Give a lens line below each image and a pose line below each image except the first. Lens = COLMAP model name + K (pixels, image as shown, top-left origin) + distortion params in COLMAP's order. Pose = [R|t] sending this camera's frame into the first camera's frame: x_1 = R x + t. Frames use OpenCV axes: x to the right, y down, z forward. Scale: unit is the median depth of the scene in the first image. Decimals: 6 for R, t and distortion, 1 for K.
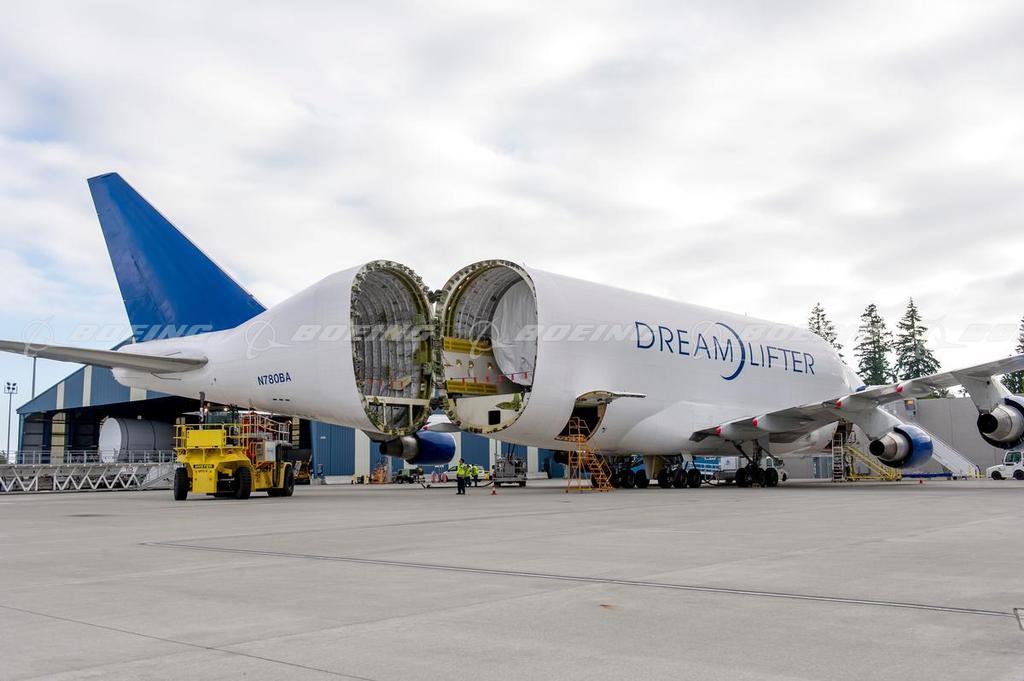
lens RADIAL K [[1001.0, 0, 531.6], [0, 1001.0, 340.0], [0, 0, 1]] dist [-0.006732, -0.013587]
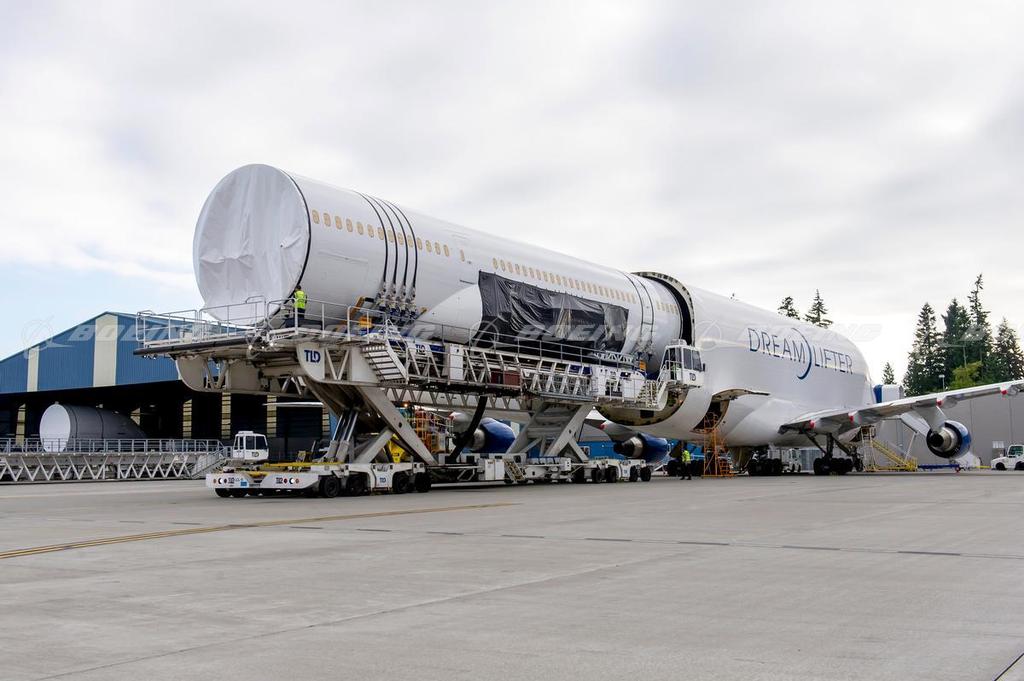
lens RADIAL K [[1106.9, 0, 546.5], [0, 1106.9, 297.8], [0, 0, 1]] dist [-0.025611, 0.010662]
pose [[0.987342, 0.026737, 0.156336, -0.286814], [-0.023365, 0.999454, -0.023369, -0.016173], [-0.156876, 0.019421, 0.987427, -0.182358]]
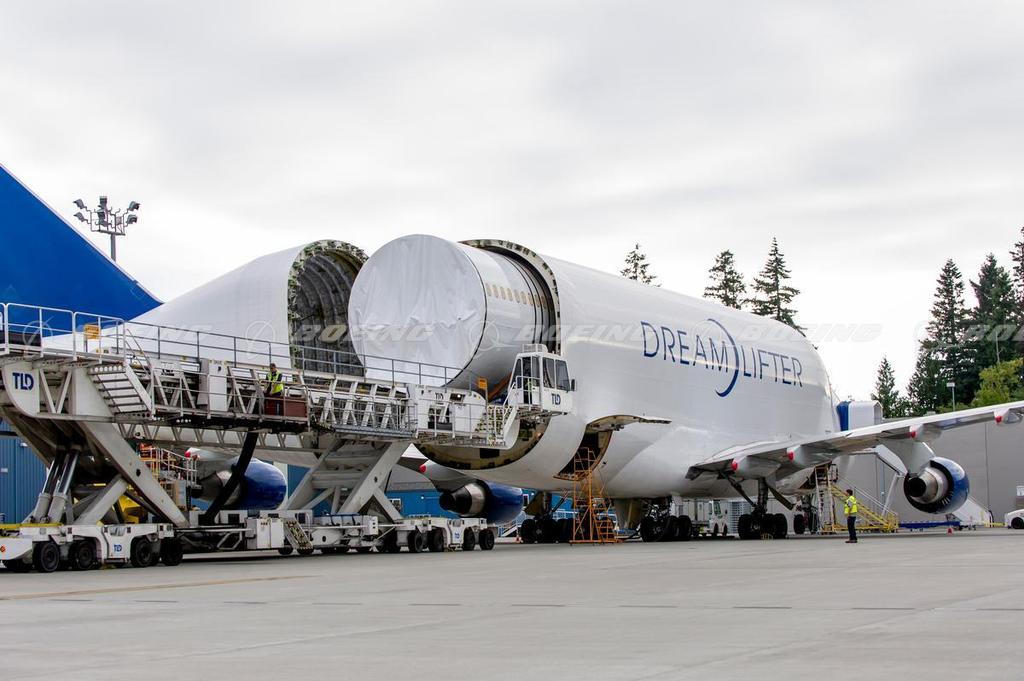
lens RADIAL K [[1899.0, 0, 512.0], [0, 1899.0, 340.5], [0, 0, 1]] dist [-0.091089, -0.061137]
pose [[0.966981, 0.021267, 0.253960, -0.320146], [-0.028843, 0.999242, 0.026144, -0.034746], [-0.253212, -0.032606, 0.966861, -0.328590]]
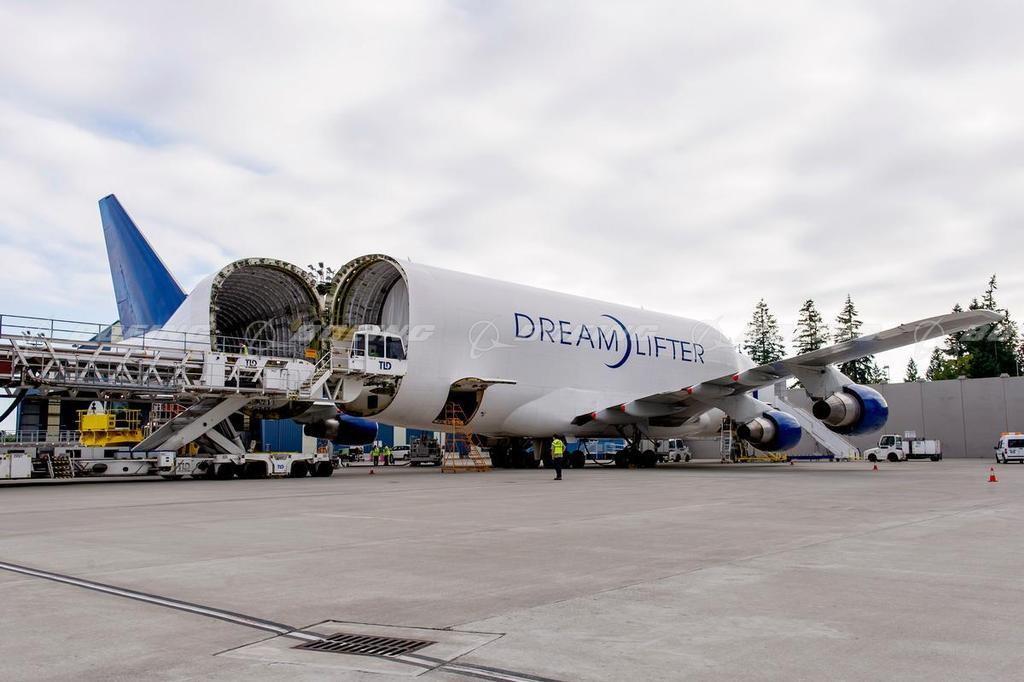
lens RADIAL K [[906.4, 0, 516.1], [0, 906.4, 344.4], [0, 0, 1]] dist [-0.031168, 0.006396]
pose [[0.999979, 0.004557, -0.004667, 0.098912], [-0.004490, 0.999889, 0.014229, 0.001271], [0.004732, -0.014208, 0.999888, 0.027620]]
